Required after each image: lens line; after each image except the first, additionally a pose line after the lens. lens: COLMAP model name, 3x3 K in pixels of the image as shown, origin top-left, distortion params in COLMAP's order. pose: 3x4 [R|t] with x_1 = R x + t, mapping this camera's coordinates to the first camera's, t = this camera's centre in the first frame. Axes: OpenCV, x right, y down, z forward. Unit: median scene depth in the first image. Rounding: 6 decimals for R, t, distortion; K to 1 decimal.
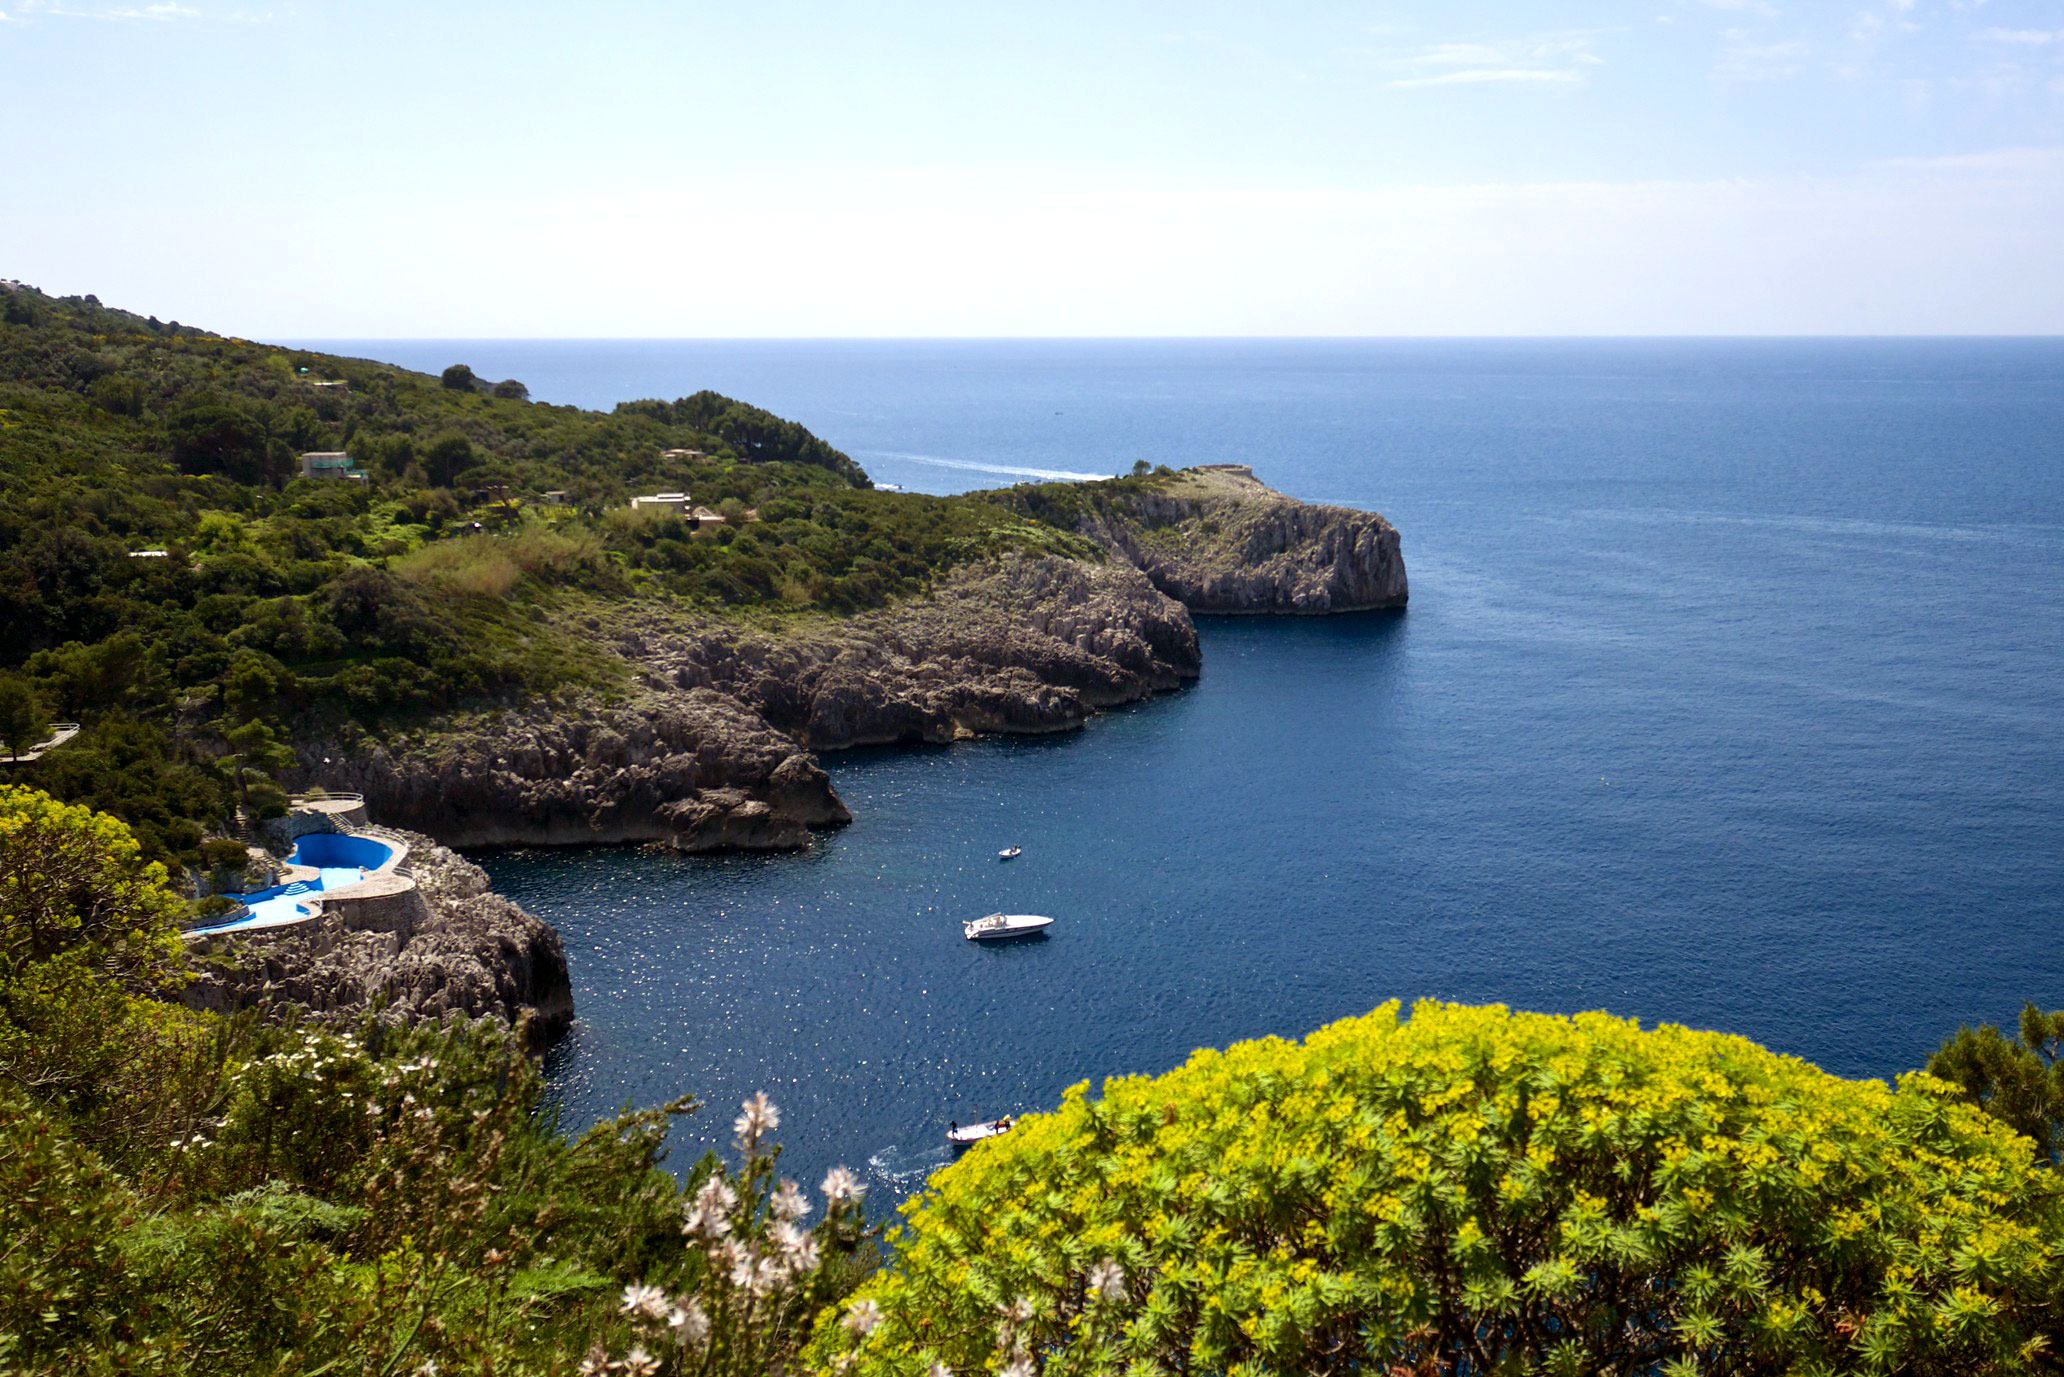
lens RADIAL K [[1915.2, 0, 1032.2], [0, 1915.2, 686.3], [0, 0, 1]] dist [-0.013610, 0.000000]
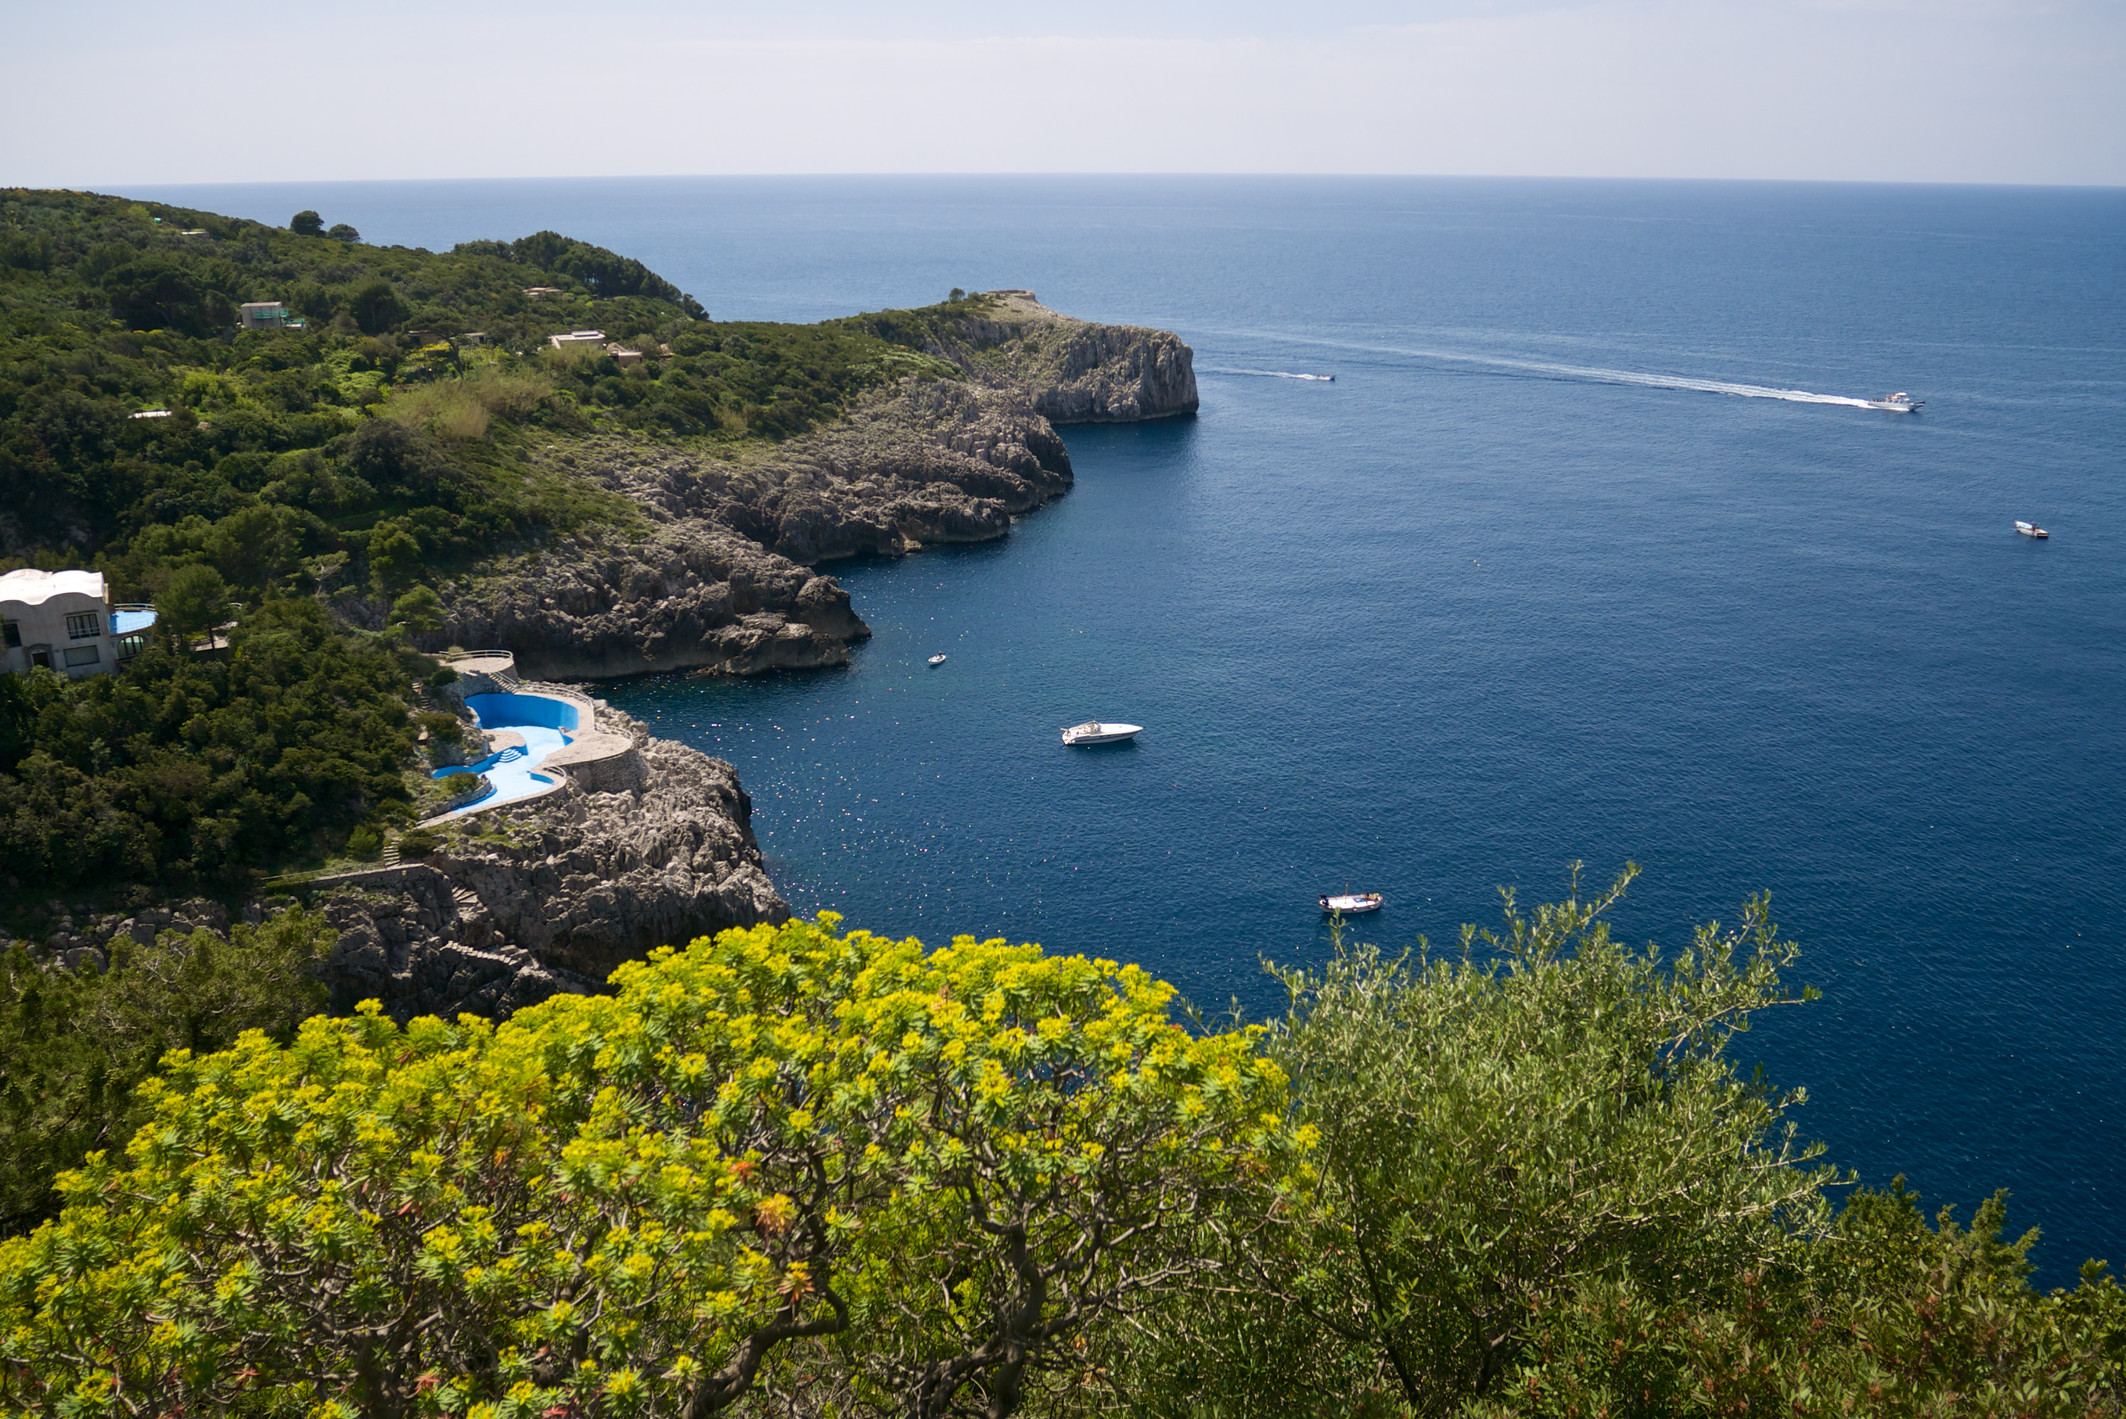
lens RADIAL K [[1579.8, 0, 1062.7], [0, 1579.8, 718.2], [0, 0, 1]] dist [-0.070057, 0.015861]
pose [[0.974308, -0.073379, 0.212929, -0.153946], [0.039722, 0.986601, 0.158245, -0.017984], [-0.221688, -0.145721, 0.964168, 0.080091]]
